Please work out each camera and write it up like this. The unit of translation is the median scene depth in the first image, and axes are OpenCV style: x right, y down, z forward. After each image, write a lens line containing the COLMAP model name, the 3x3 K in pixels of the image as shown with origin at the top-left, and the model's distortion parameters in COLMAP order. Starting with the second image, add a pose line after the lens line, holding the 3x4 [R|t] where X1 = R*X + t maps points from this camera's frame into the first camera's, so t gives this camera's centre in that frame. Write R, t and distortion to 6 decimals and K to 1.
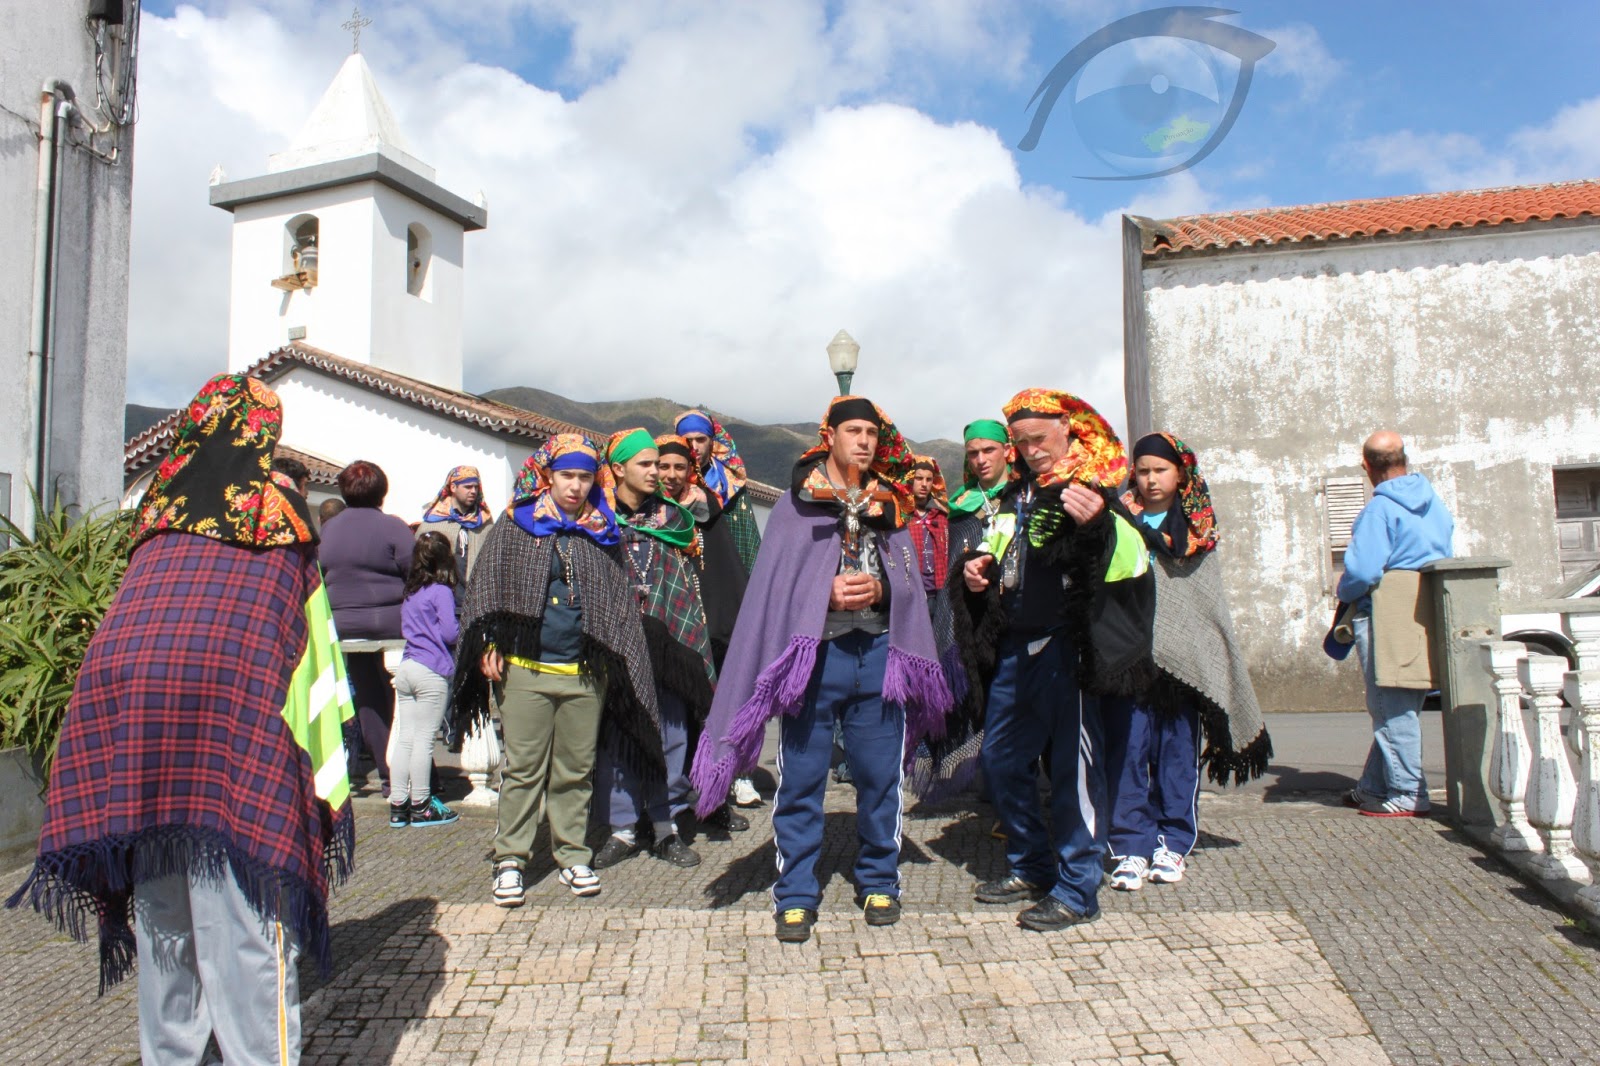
lens RADIAL K [[1492.1, 0, 823.9], [0, 1492.1, 527.5], [0, 0, 1]] dist [-0.076614, 0.089108]
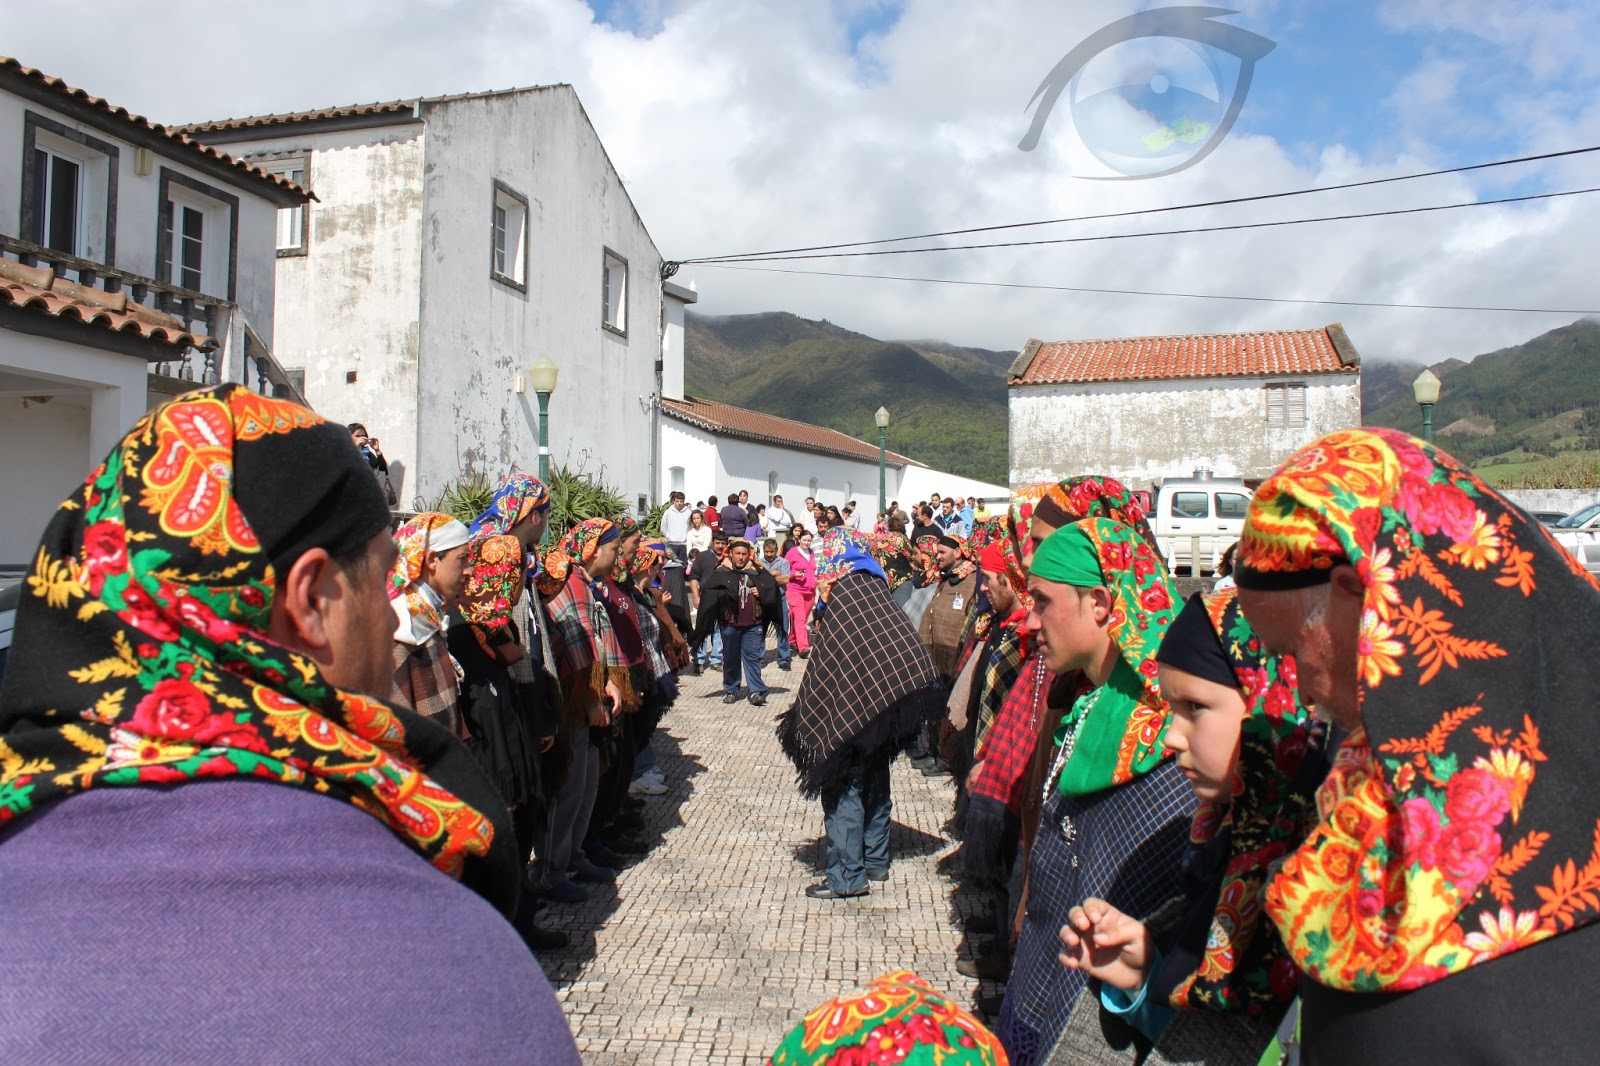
lens RADIAL K [[1492.1, 0, 798.4], [0, 1492.1, 536.9], [0, 0, 1]] dist [-0.076614, 0.089108]
pose [[0.995723, 0.029461, -0.087563, 0.102017], [-0.022835, 0.996867, 0.075730, -0.116298], [0.089519, -0.073407, 0.993276, -1.416561]]
